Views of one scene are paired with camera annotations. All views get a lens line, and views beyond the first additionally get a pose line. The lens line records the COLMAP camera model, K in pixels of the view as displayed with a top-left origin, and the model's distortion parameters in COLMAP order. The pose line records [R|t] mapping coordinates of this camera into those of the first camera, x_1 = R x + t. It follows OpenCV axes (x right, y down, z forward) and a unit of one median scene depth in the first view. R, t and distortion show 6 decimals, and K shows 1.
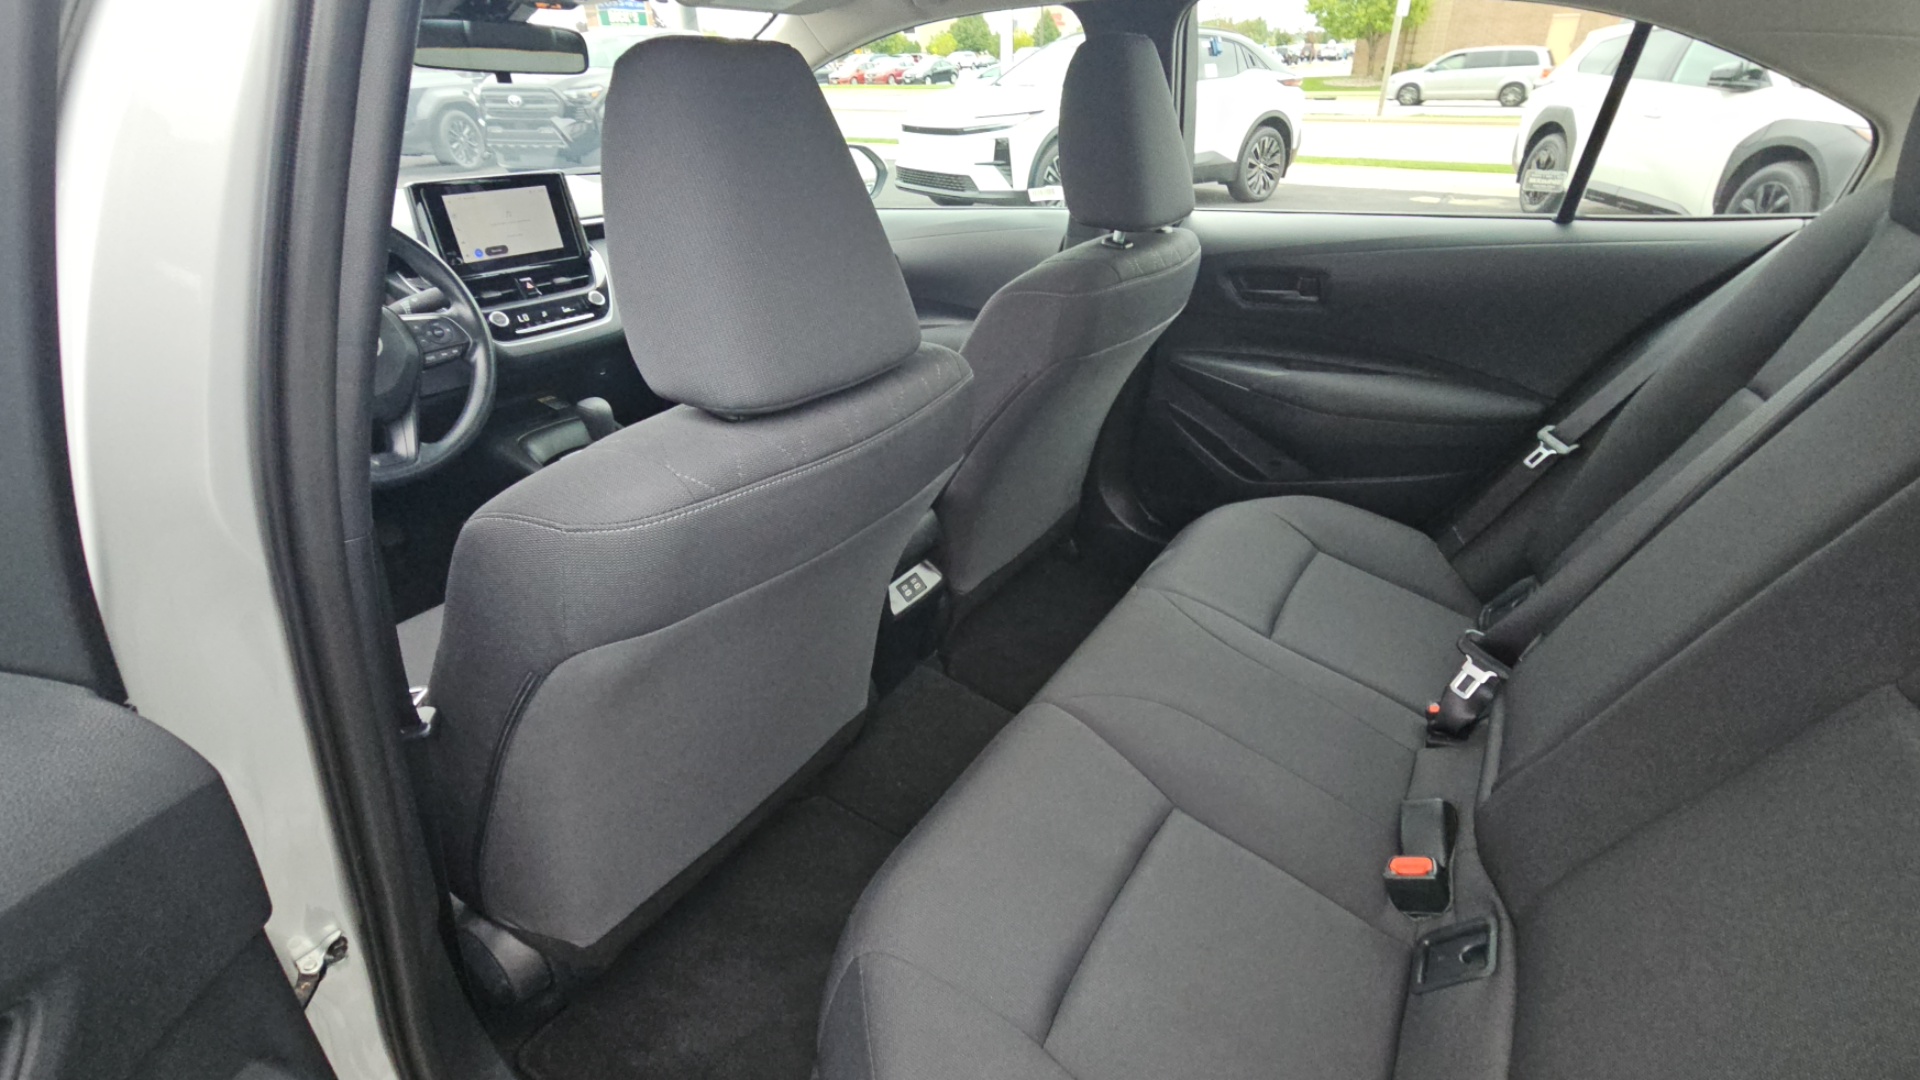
lens RADIAL K [[854.8, 0, 979.3], [0, 854.8, 550.6], [0, 0, 1]] dist [0.009809, -0.007249]
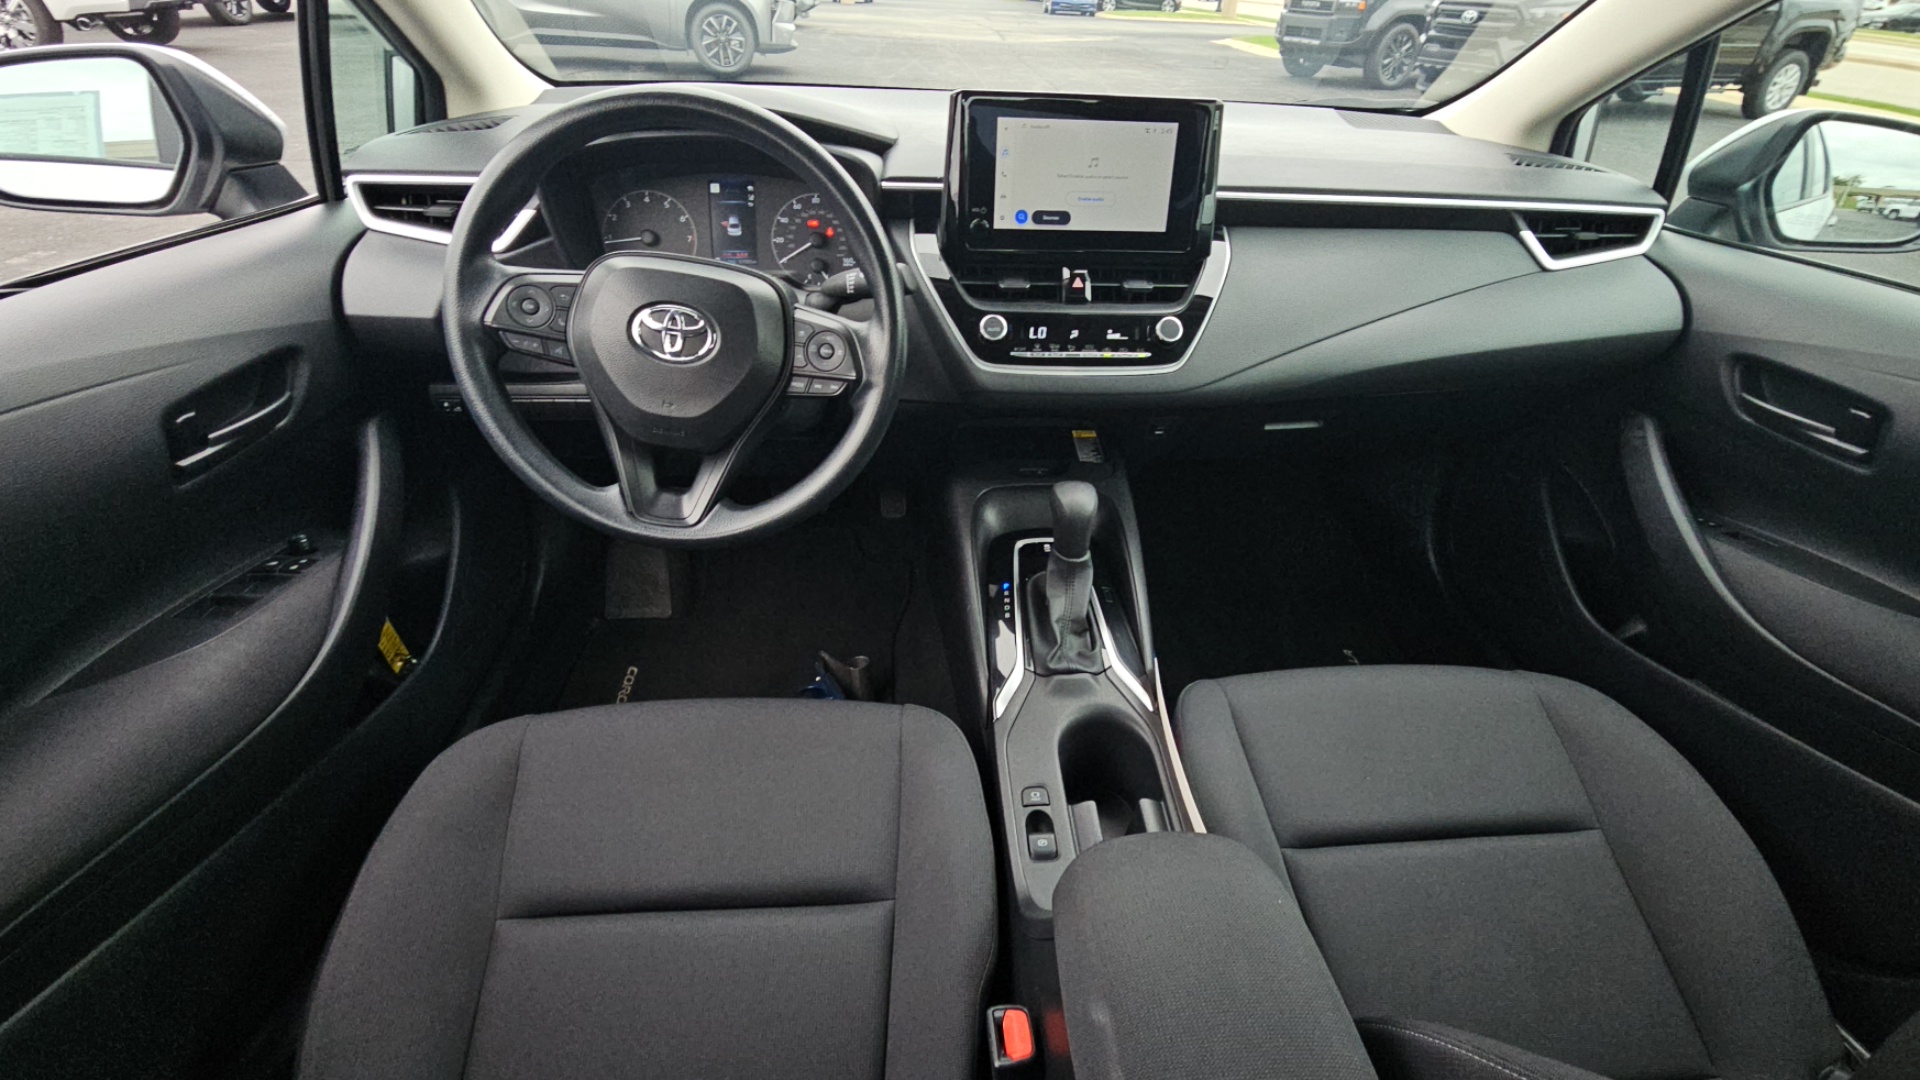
lens RADIAL K [[854.8, 0, 979.2], [0, 854.8, 546.8], [0, 0, 1]] dist [0.009809, -0.007249]
pose [[0.603346, 0.466323, -0.646929, -0.015820], [-0.421742, 0.875073, 0.237445, -0.046705], [0.676836, 0.129575, 0.724640, 0.096599]]
